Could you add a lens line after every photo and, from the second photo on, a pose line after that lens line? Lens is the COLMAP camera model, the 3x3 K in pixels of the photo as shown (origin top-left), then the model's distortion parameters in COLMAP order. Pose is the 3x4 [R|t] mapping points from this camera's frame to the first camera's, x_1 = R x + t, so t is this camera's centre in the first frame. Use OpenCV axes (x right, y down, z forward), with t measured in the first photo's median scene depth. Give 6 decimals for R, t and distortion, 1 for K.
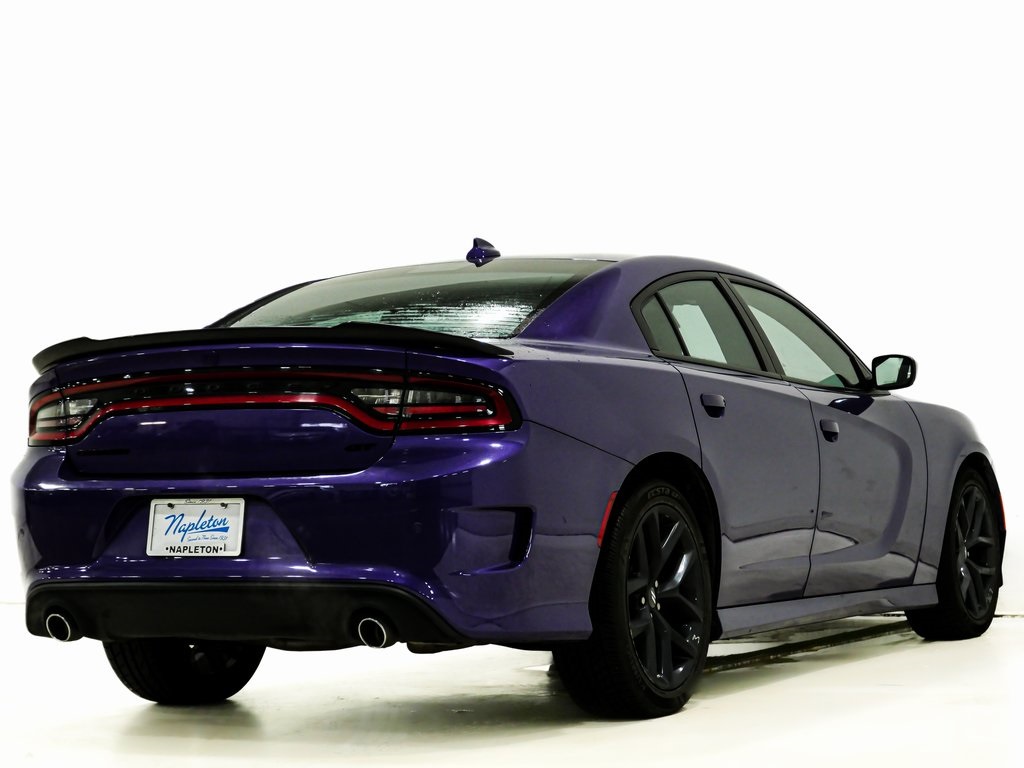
lens RADIAL K [[2254.7, 0, 511.5], [0, 2254.7, 387.5], [0, 0, 1]] dist [0.193690, 0.000000]
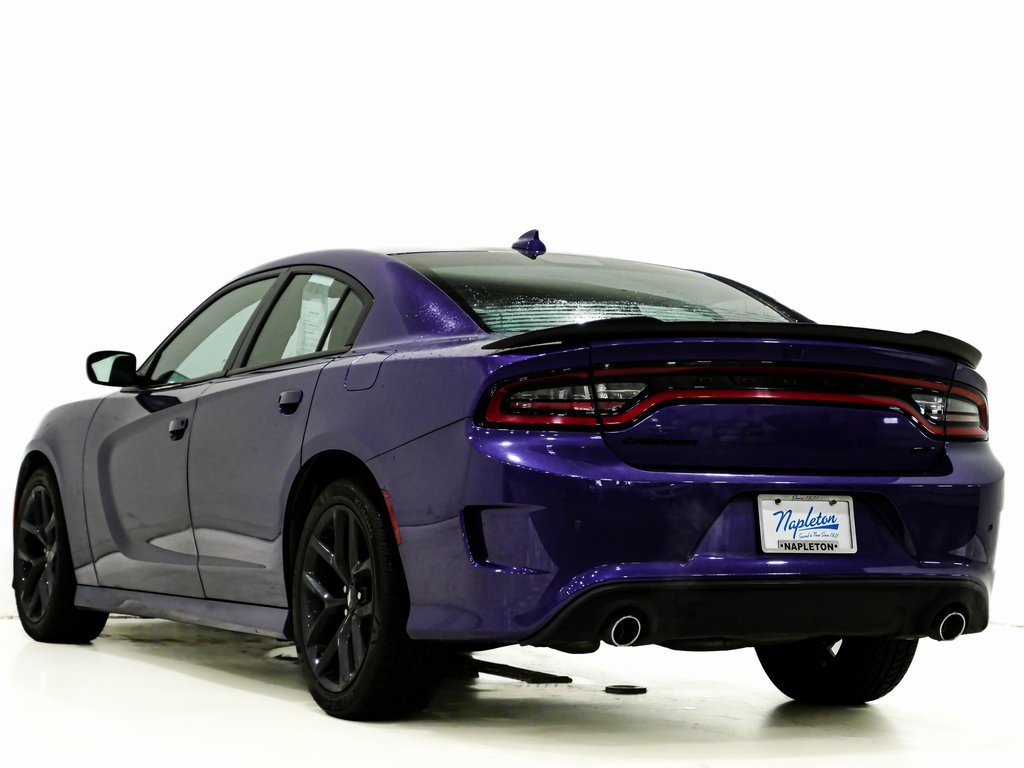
lens RADIAL K [[2449.4, 0, 512.2], [0, 2449.4, 381.8], [0, 0, 1]] dist [0.043298, 0.000000]
pose [[0.573923, 0.056978, 0.816925, -1.089550], [-0.056331, 0.997960, -0.030030, 0.039044], [-0.816970, -0.028784, 0.575962, 0.490601]]
